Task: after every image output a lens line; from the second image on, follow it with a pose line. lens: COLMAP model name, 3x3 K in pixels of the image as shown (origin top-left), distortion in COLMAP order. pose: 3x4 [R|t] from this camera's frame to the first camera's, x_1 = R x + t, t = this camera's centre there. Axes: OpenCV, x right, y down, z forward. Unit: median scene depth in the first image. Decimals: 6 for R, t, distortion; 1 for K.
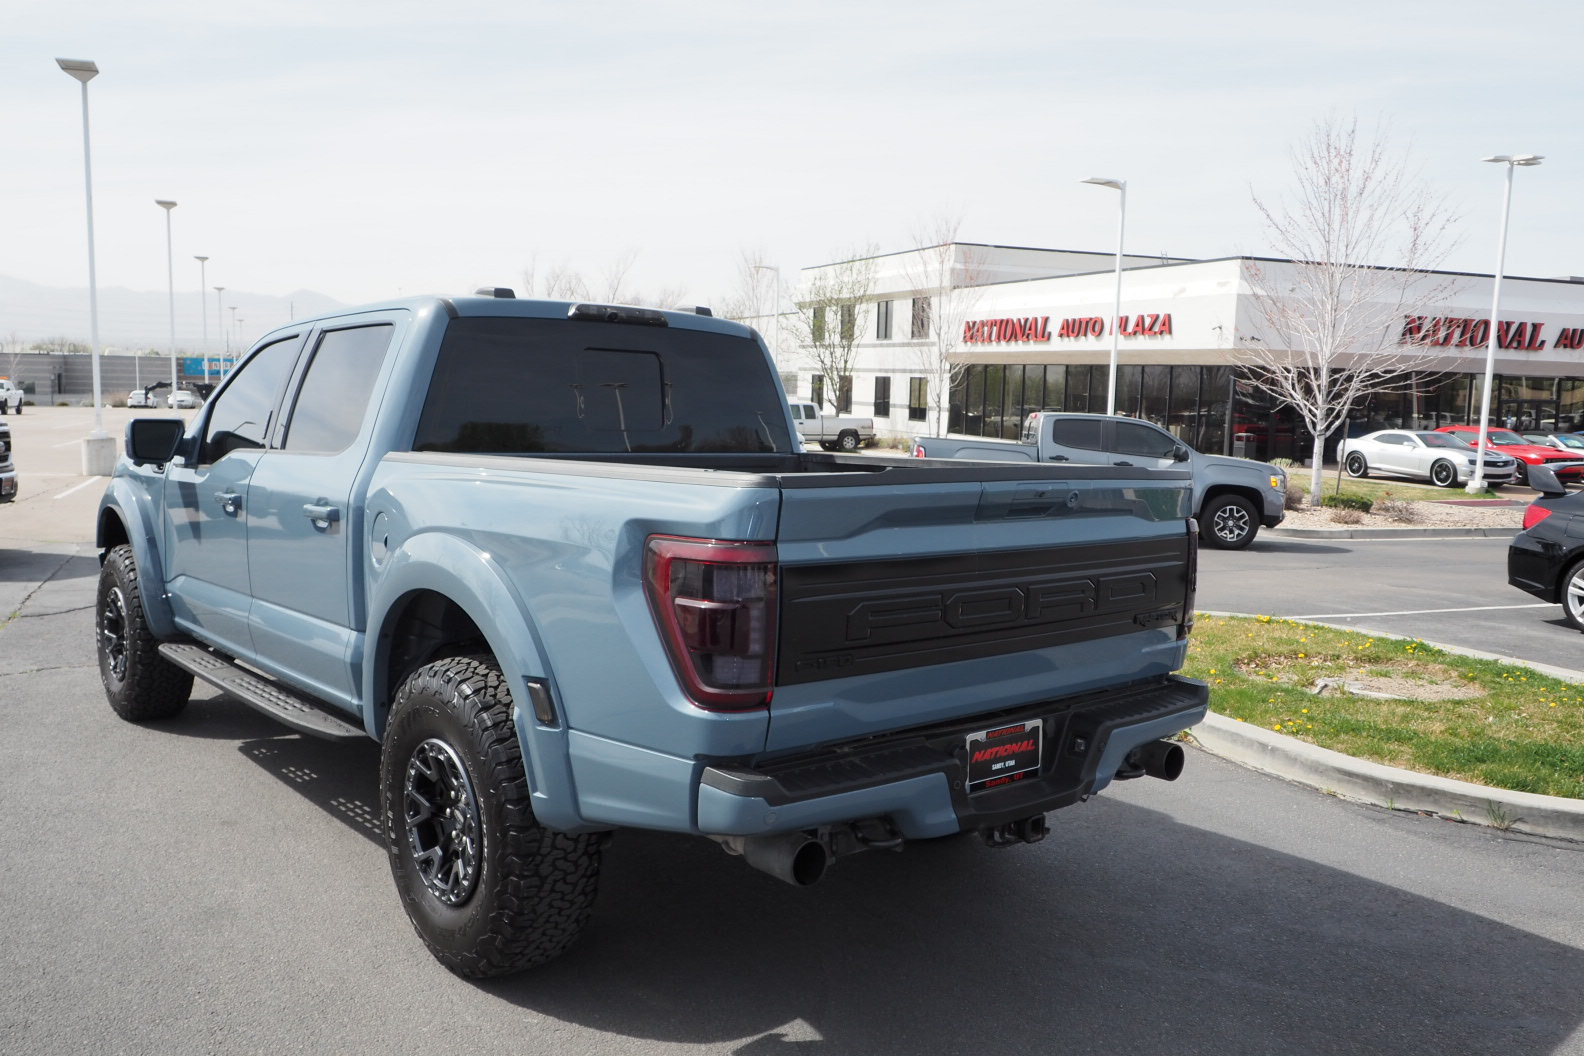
lens RADIAL K [[1260.5, 0, 792.0], [0, 1260.5, 528.0], [0, 0, 1]] dist [-0.005443, 0.000613]
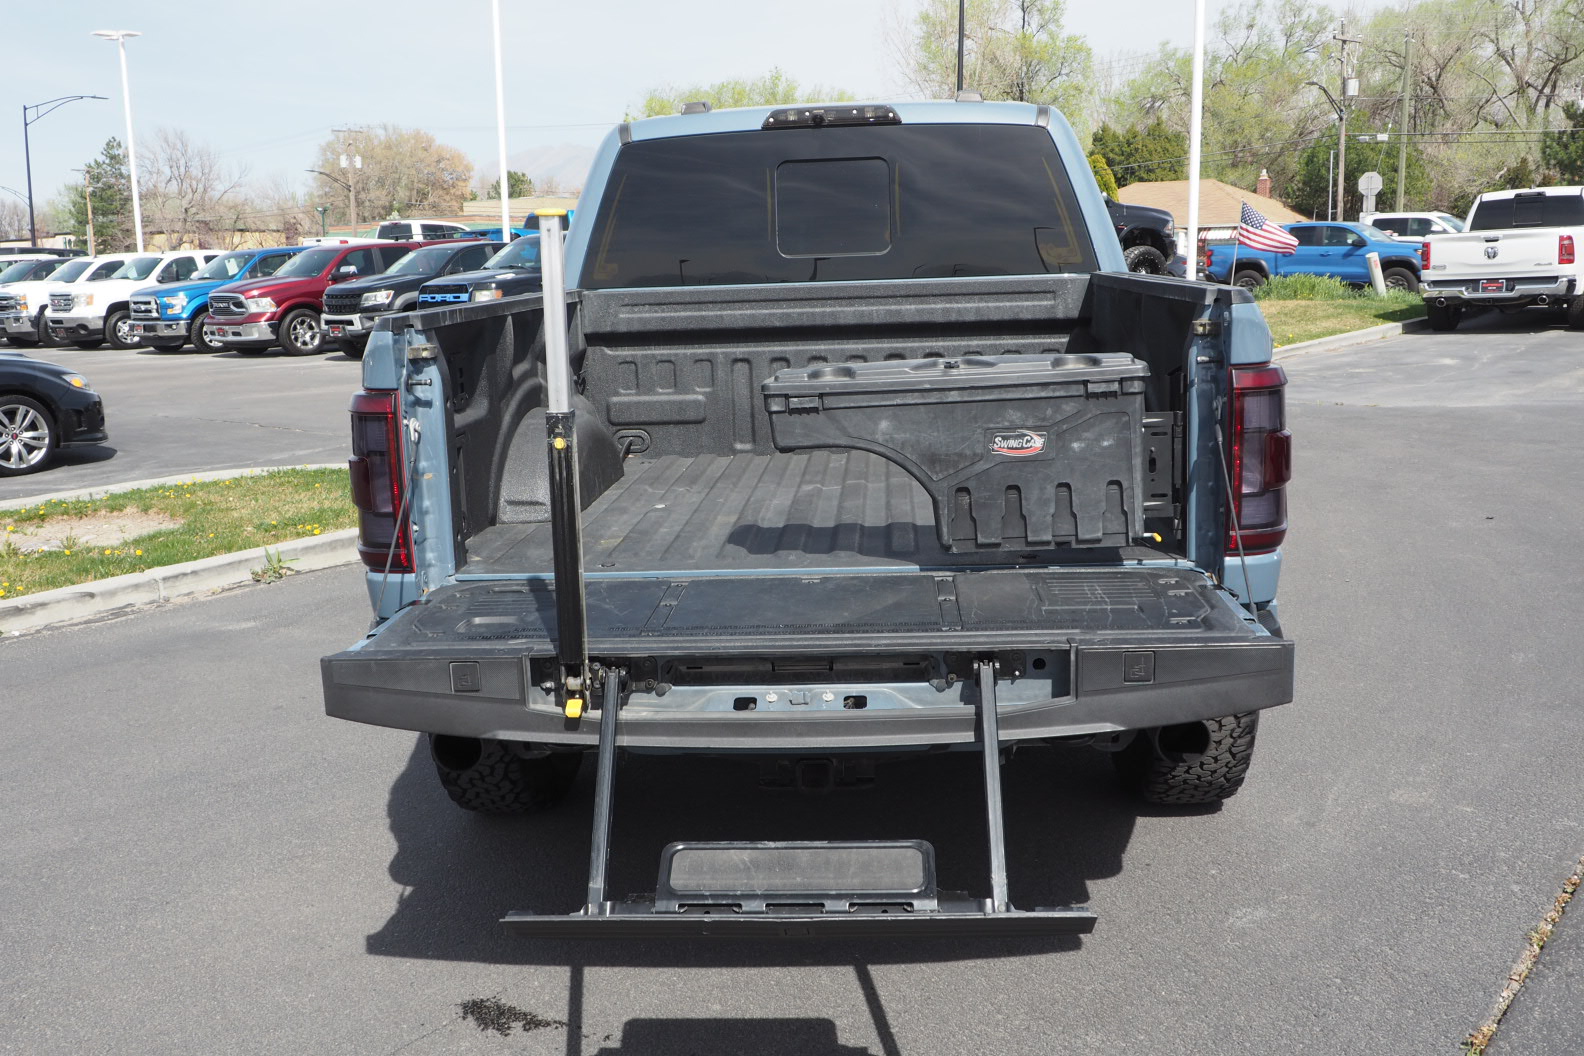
lens RADIAL K [[1464.9, 0, 792.0], [0, 1464.9, 528.0], [0, 0, 1]] dist [-0.006892, -0.001102]
pose [[0.715130, 0.086464, -0.693623, 0.478483], [-0.007002, 0.993156, 0.116582, -0.007955], [0.698956, -0.078515, 0.710842, 0.228802]]
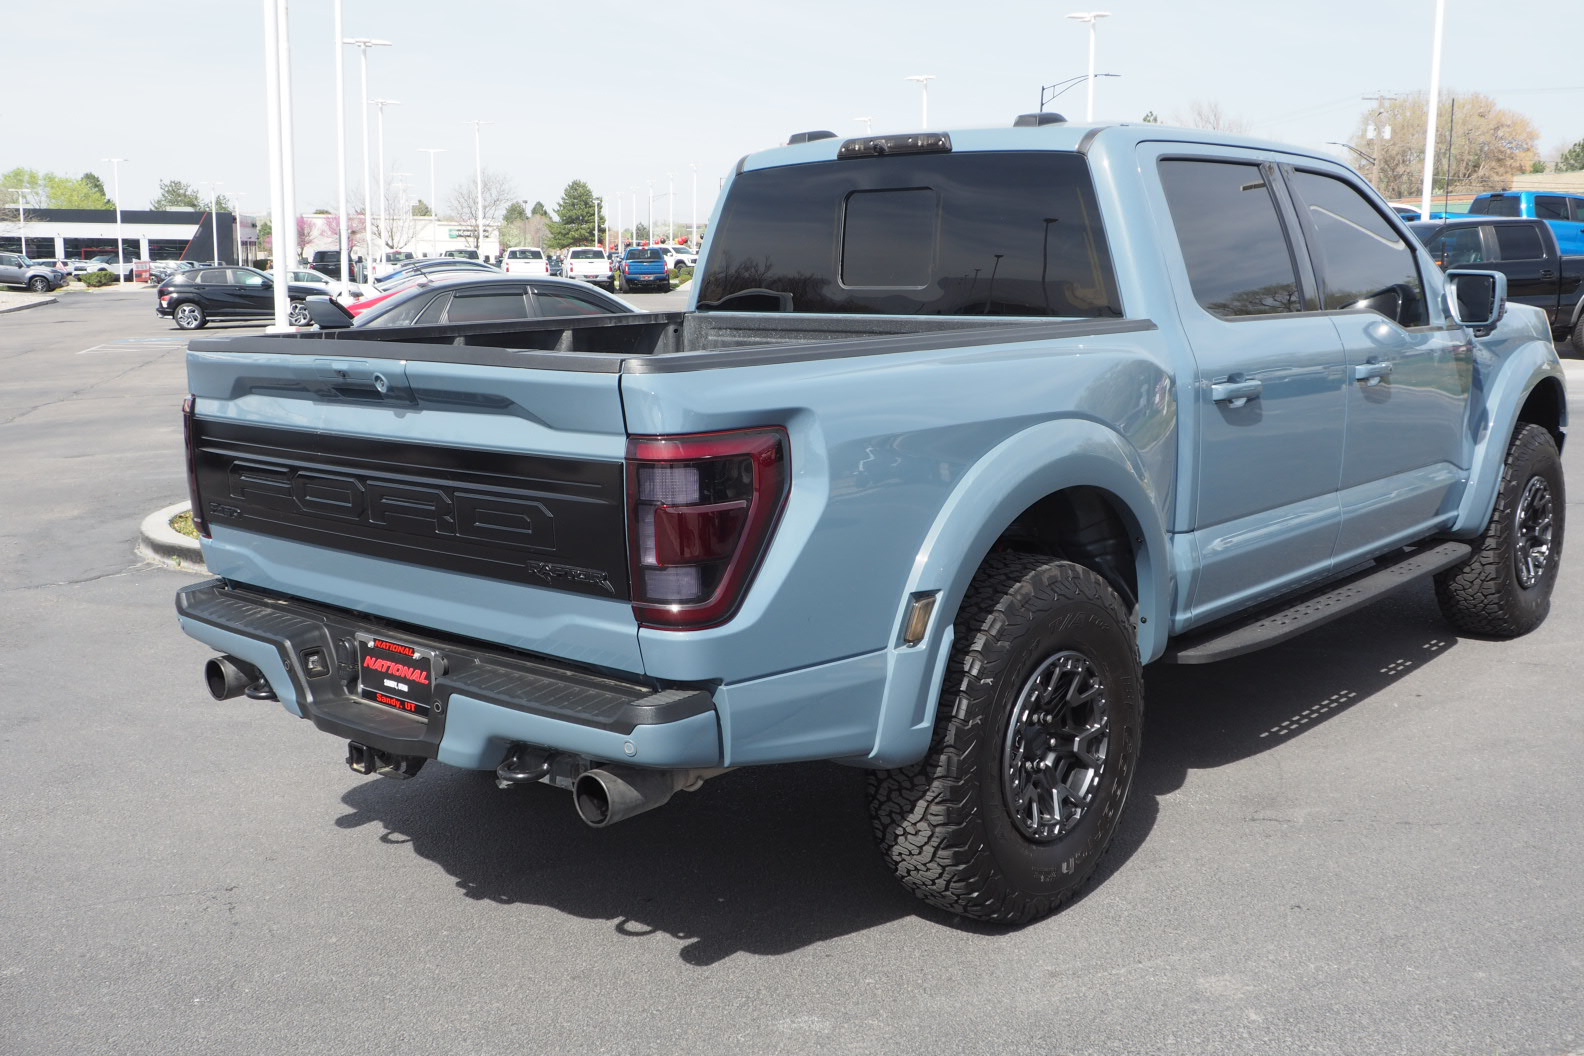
lens RADIAL K [[1581.9, 0, 792.0], [0, 1581.9, 528.0], [0, 0, 1]] dist [-0.015657, 0.006760]
pose [[0.143433, 0.147341, -0.978631, 0.783400], [-0.059928, 0.988334, 0.140018, -0.054693], [0.987844, 0.038565, 0.150589, 0.687603]]
